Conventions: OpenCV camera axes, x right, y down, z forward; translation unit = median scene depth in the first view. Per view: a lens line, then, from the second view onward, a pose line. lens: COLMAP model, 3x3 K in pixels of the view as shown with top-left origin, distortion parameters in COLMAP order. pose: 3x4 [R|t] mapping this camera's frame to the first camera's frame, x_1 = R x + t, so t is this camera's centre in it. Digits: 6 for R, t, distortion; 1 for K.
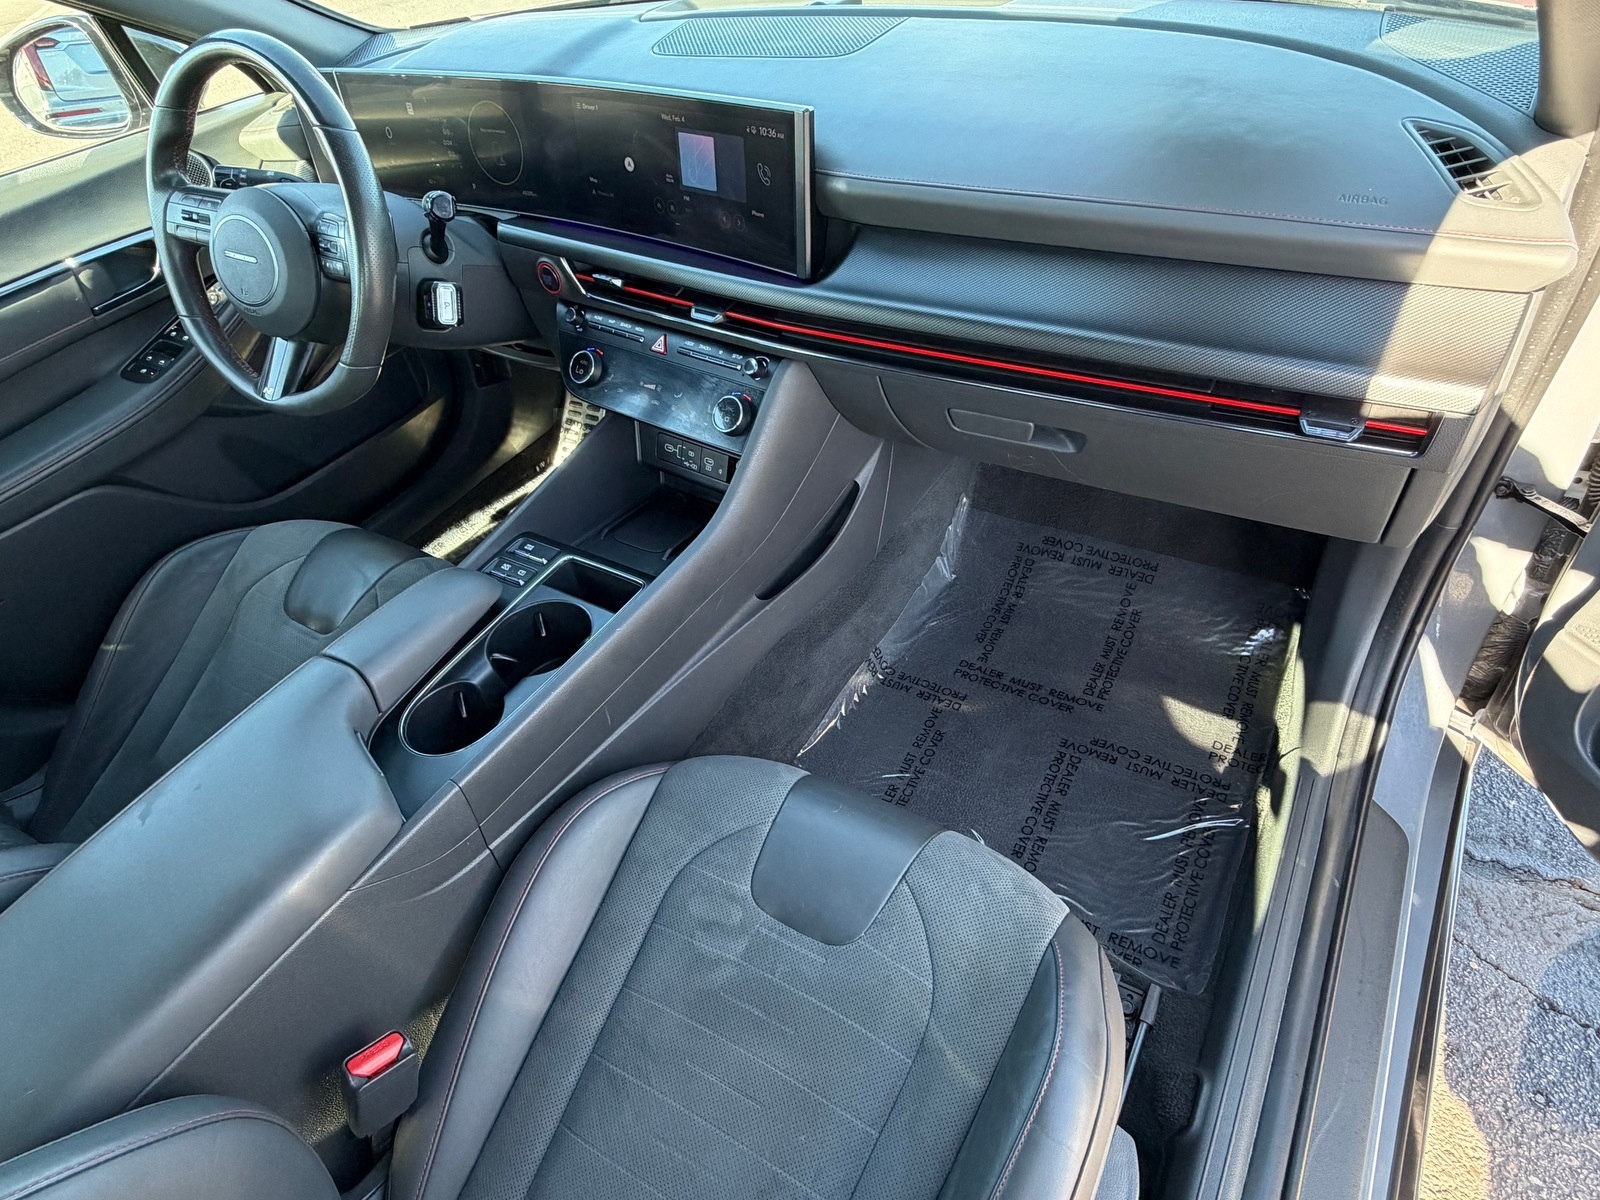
lens RADIAL K [[906.0, 0, 800.0], [0, 906.0, 600.0], [0, 0, 1]] dist [0.000395, 0.001787]
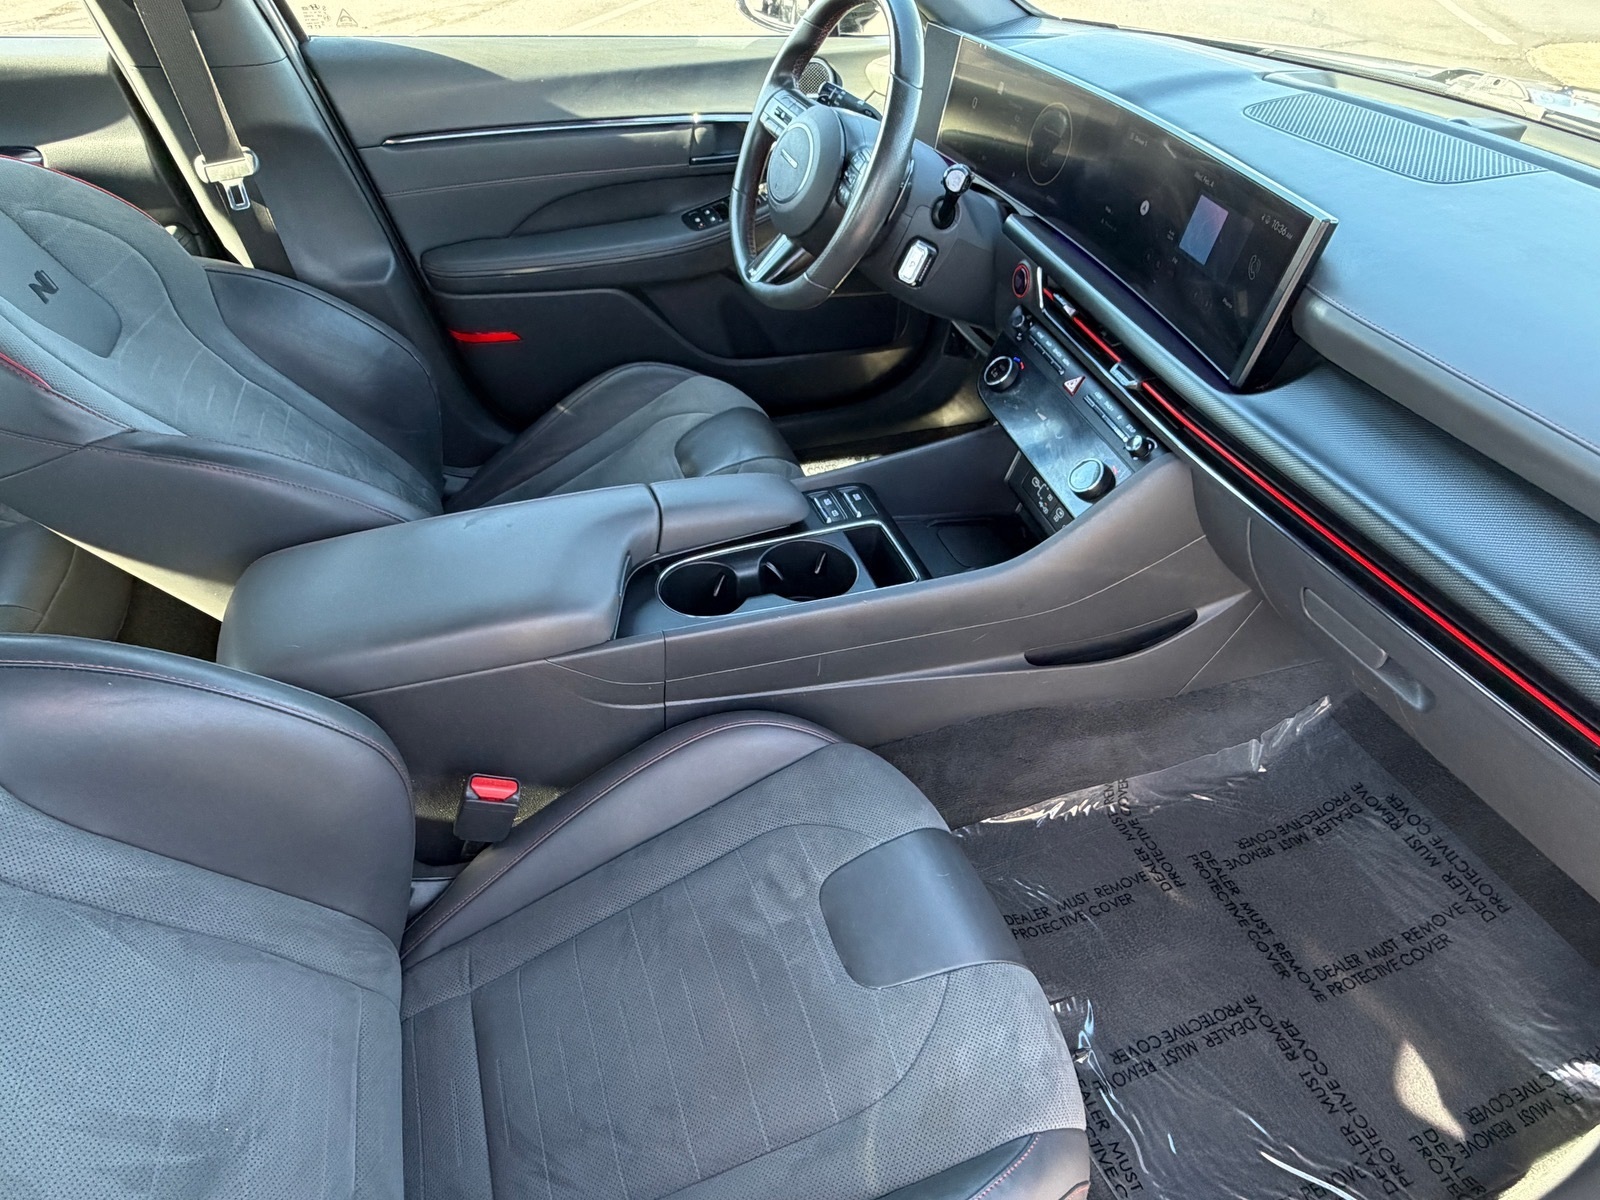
lens RADIAL K [[914.3, 0, 797.6], [0, 914.3, 606.1], [0, 0, 1]] dist [-0.001894, 0.001012]
pose [[0.760357, 0.524047, -0.383708, 0.122394], [-0.524392, 0.843891, 0.113402, -0.034379], [0.383236, 0.114988, 0.916465, 0.008113]]
